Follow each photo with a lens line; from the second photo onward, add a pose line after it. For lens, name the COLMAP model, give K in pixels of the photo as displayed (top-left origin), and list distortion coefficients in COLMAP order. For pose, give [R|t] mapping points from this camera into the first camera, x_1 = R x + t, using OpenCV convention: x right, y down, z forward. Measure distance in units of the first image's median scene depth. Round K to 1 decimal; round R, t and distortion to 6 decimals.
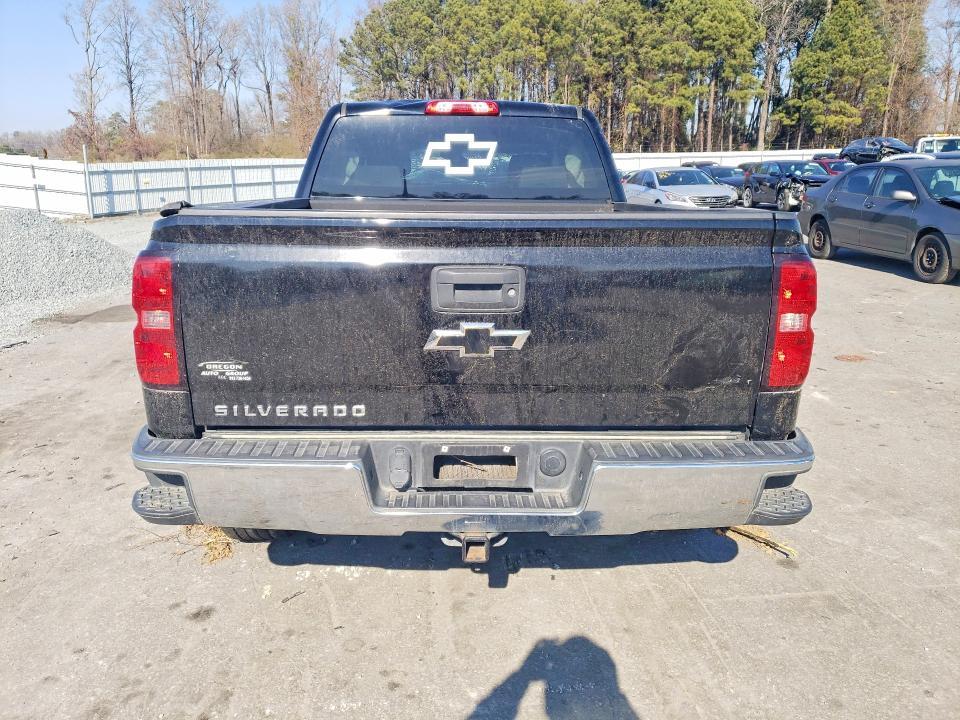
lens RADIAL K [[772.3, 0, 480.0], [0, 772.3, 359.1], [0, 0, 1]] dist [0.023574, 0.009713]
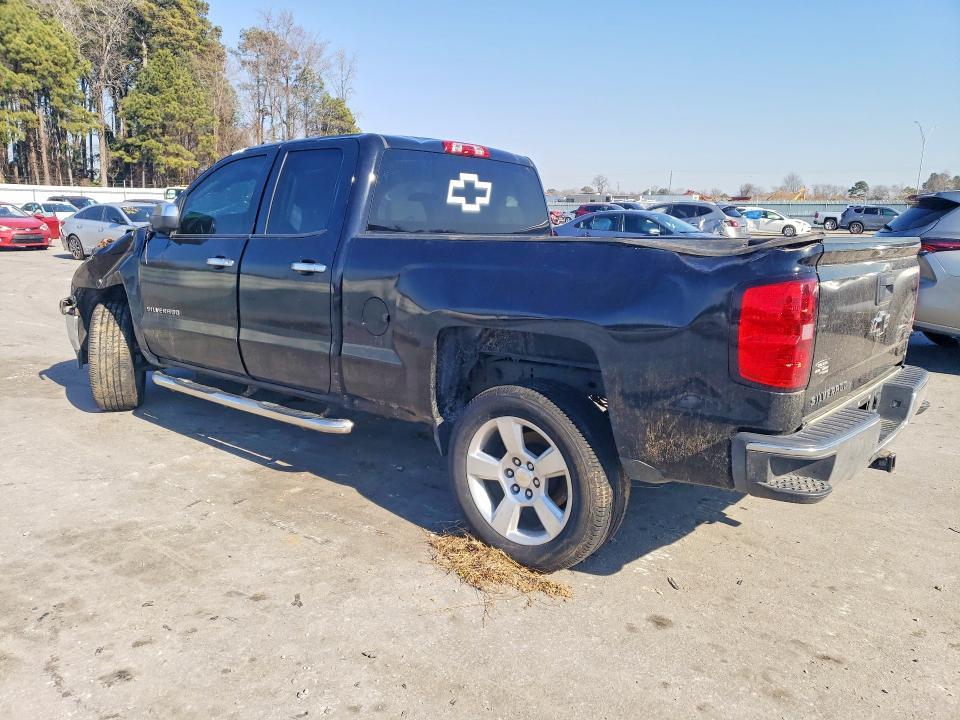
lens RADIAL K [[772.3, 0, 480.9], [0, 772.3, 361.0], [0, 0, 1]] dist [0.023574, 0.009713]
pose [[0.637385, -0.125773, 0.760211, -0.109936], [0.159600, 0.986743, 0.029438, -0.007956], [-0.753836, 0.102566, 0.649008, 0.039988]]
